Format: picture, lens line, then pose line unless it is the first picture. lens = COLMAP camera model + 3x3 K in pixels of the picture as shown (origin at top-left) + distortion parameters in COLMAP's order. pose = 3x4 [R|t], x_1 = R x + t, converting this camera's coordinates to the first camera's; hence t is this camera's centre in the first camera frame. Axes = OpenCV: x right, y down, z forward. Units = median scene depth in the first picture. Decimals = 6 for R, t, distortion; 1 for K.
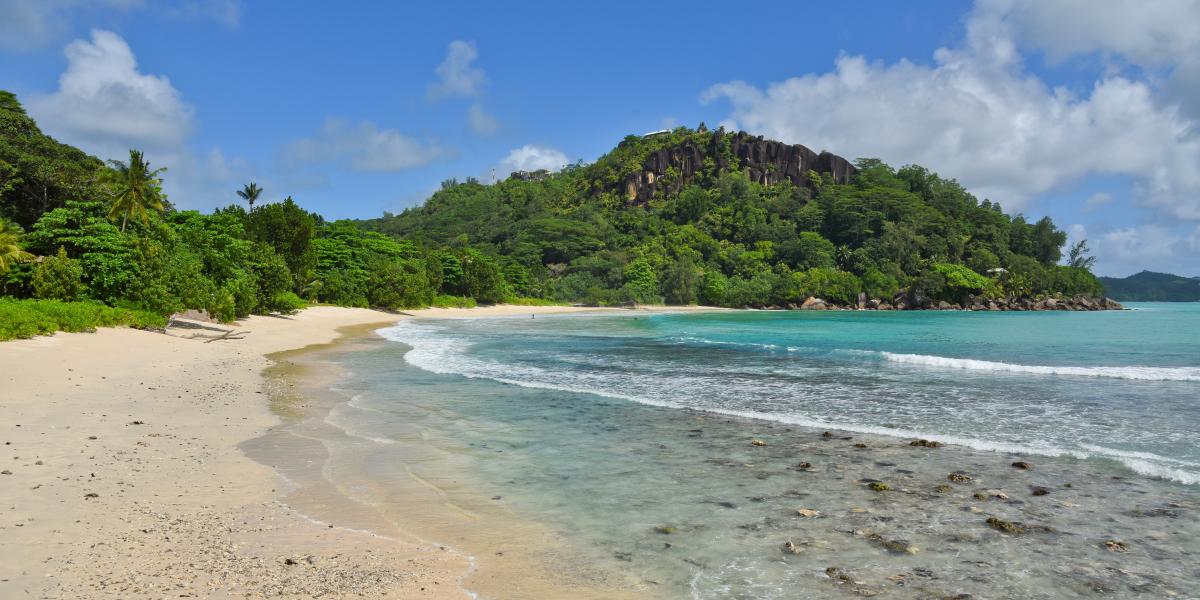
lens RADIAL K [[828.7, 0, 600.0], [0, 828.7, 300.0], [0, 0, 1]] dist [-0.113565, 0.072266]
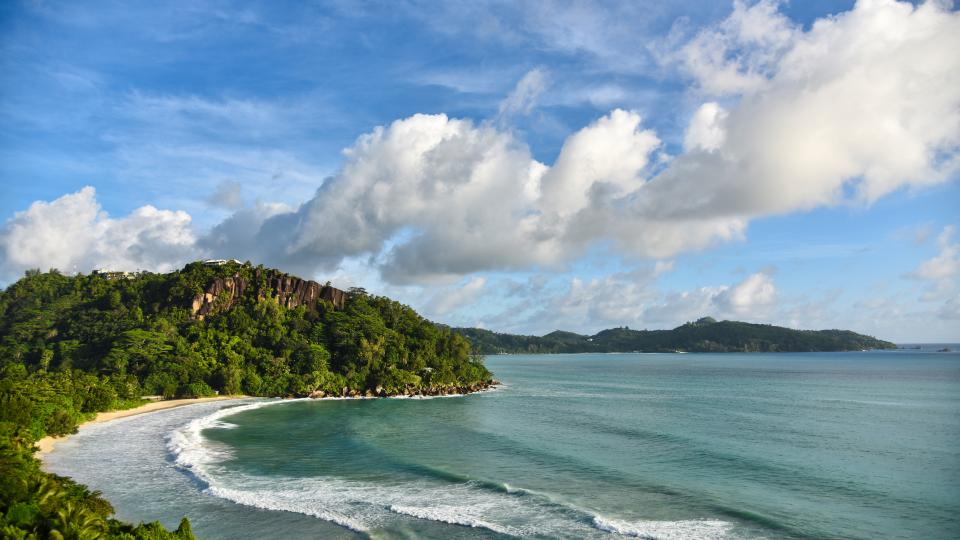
lens RADIAL K [[663.8, 0, 480.0], [0, 663.8, 270.0], [0, 0, 1]] dist [-0.119622, 0.070752]
pose [[0.891331, 0.048229, 0.450780, -0.037530], [0.003049, 0.993665, -0.112341, -0.075685], [-0.453343, 0.101508, 0.885537, -0.258383]]
